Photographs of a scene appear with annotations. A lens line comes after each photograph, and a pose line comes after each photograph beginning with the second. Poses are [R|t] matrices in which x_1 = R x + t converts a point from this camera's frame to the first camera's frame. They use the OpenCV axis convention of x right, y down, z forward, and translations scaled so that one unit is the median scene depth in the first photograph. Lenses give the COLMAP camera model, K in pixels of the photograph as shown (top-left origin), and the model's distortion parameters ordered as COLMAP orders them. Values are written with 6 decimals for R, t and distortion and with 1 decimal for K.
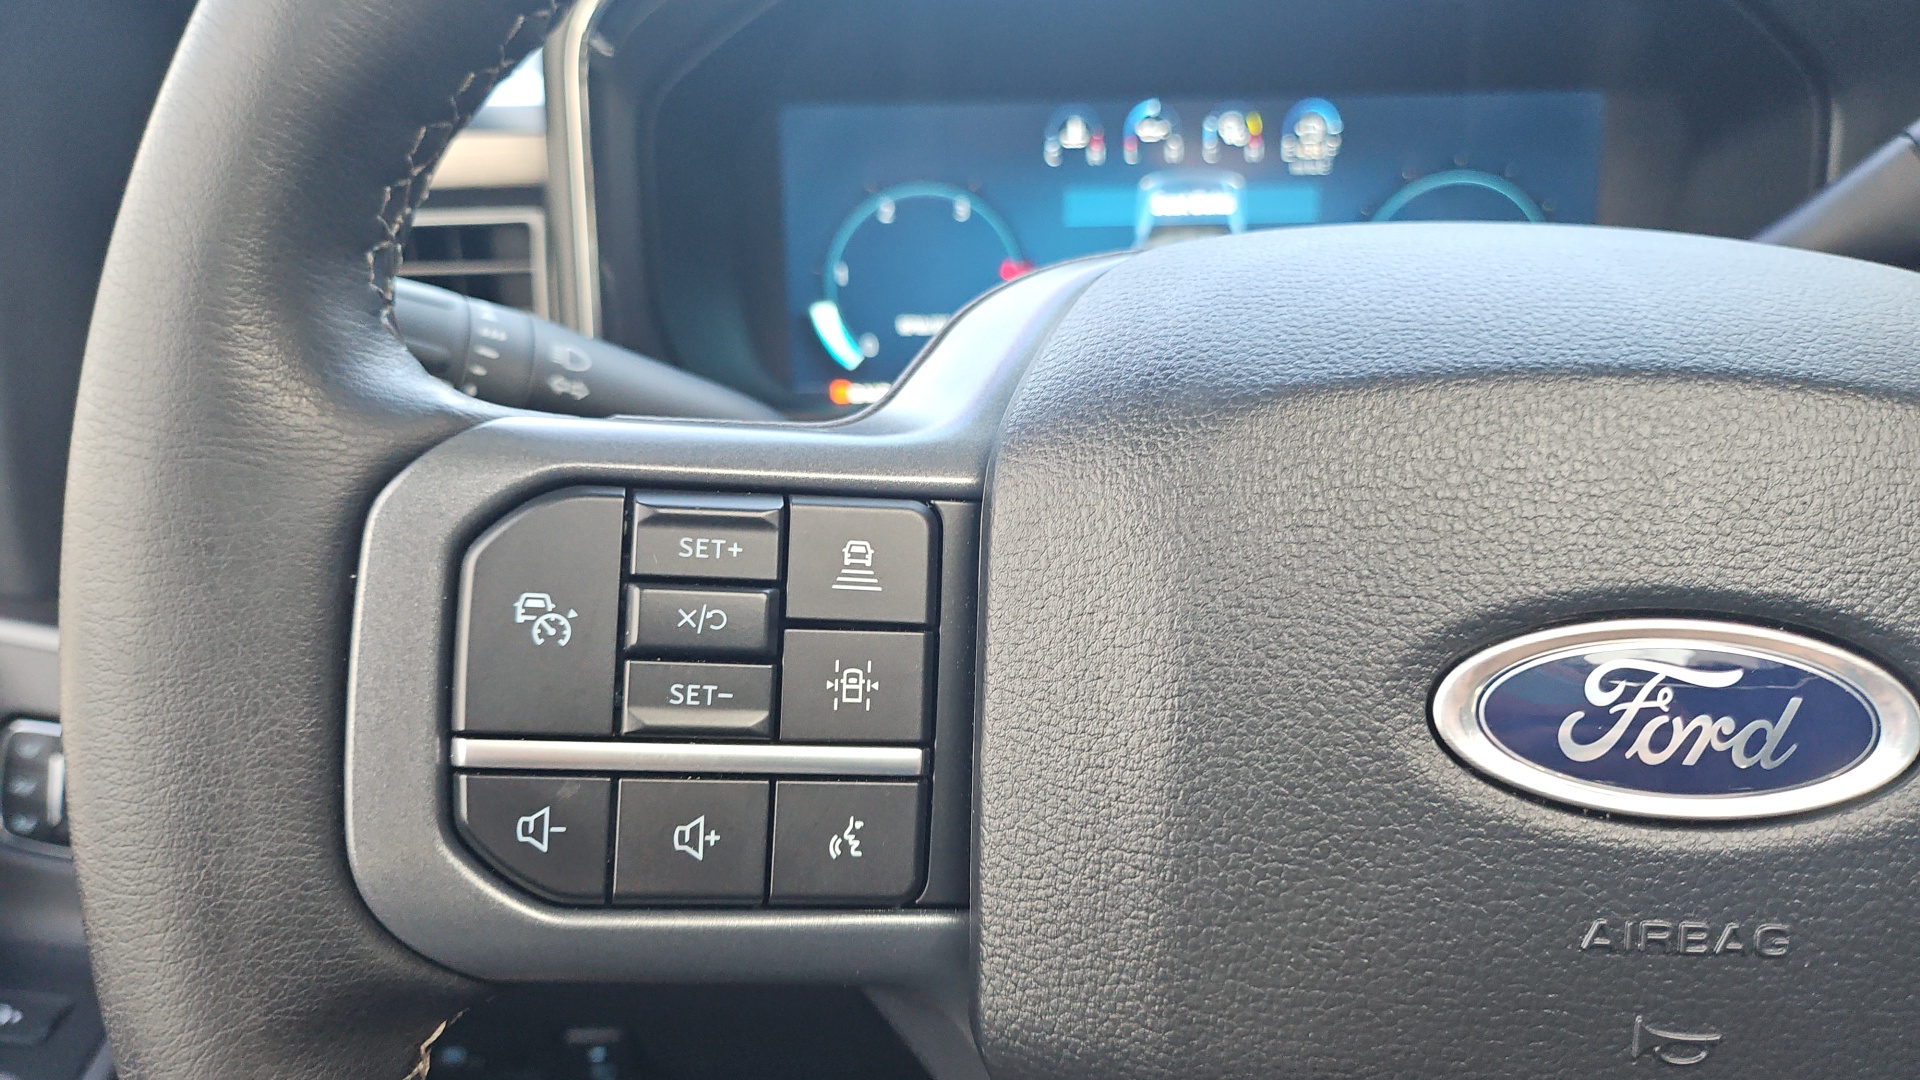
lens RADIAL K [[1403.9, 0, 960.0], [0, 1403.9, 540.0], [0, 0, 1]] dist [0.023027, -0.053857]
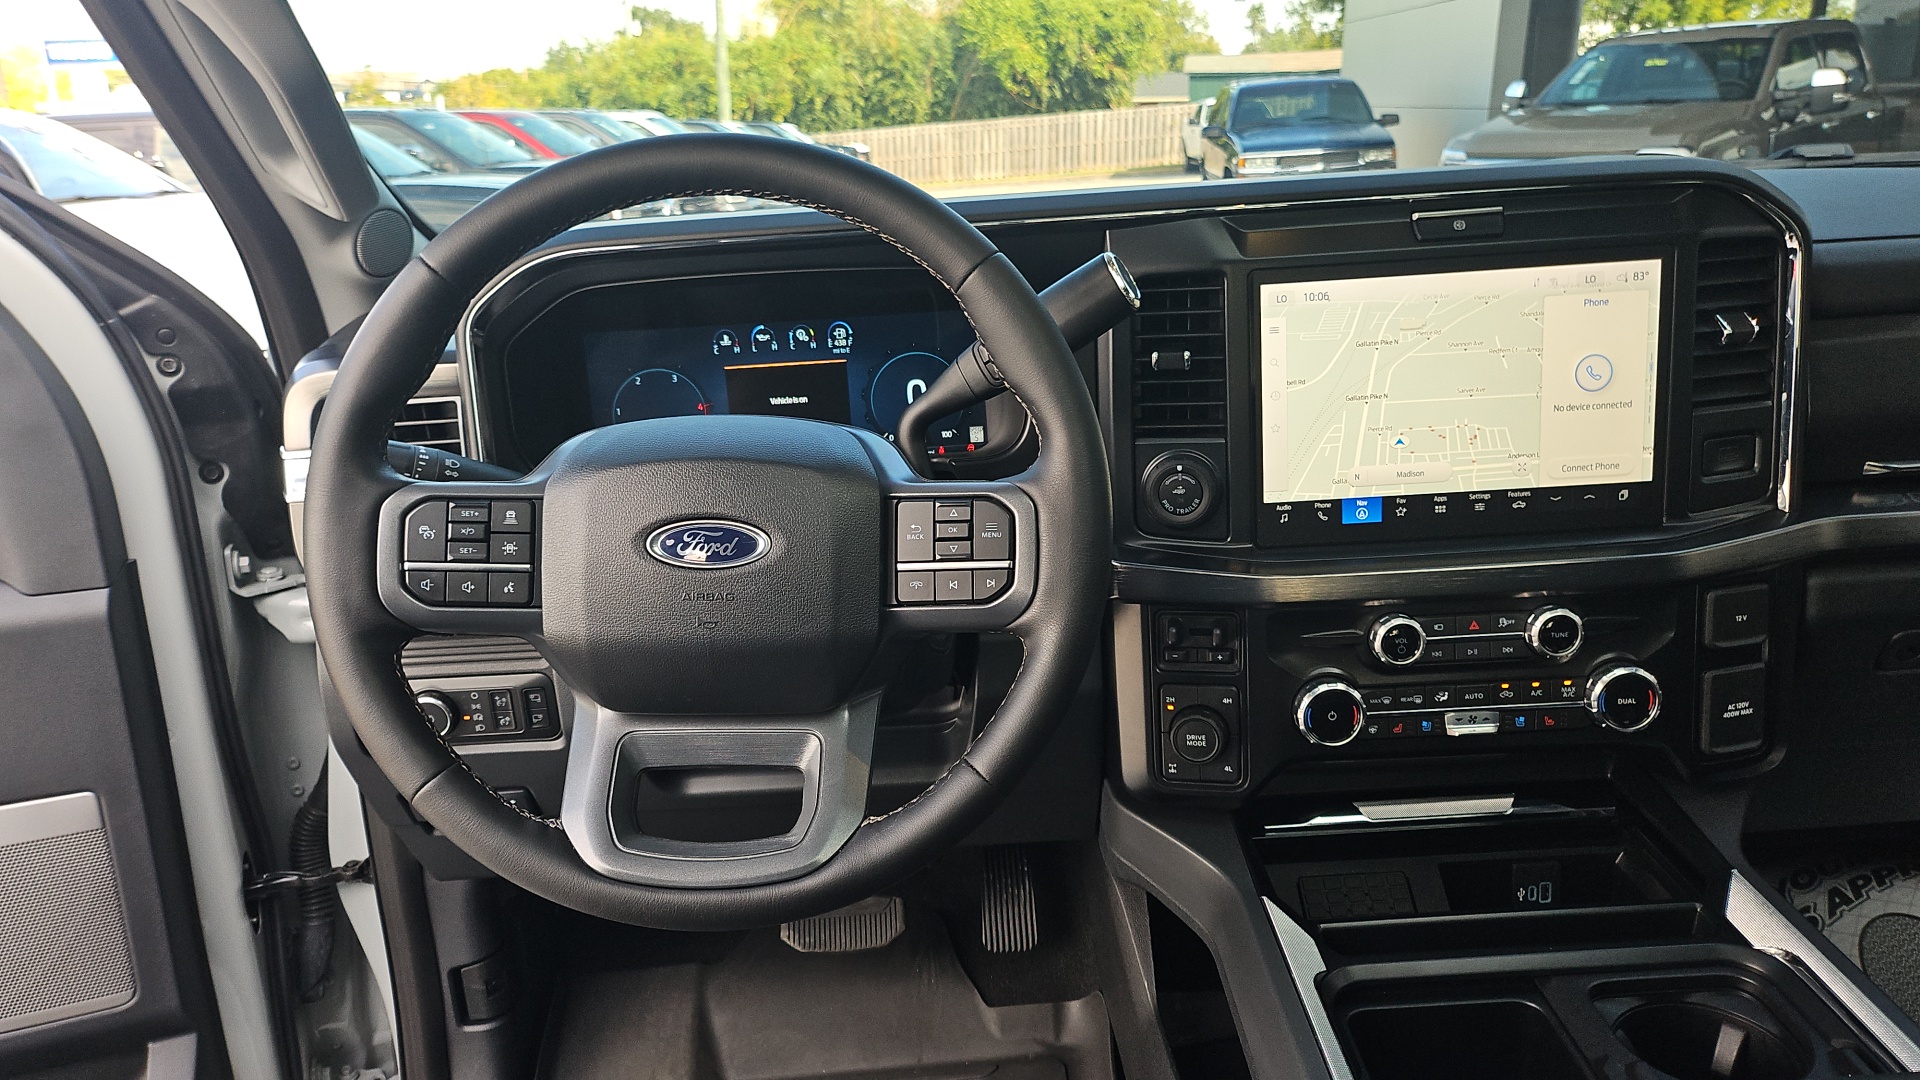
lens RADIAL K [[1368.7, 0, 974.4], [0, 1368.7, 551.0], [0, 0, 1]] dist [0.082875, -0.110113]
pose [[0.999007, -0.043180, -0.010952, 1.328434], [0.042802, 0.998551, -0.032632, 0.309764], [0.012346, 0.032131, 0.999407, -2.970276]]
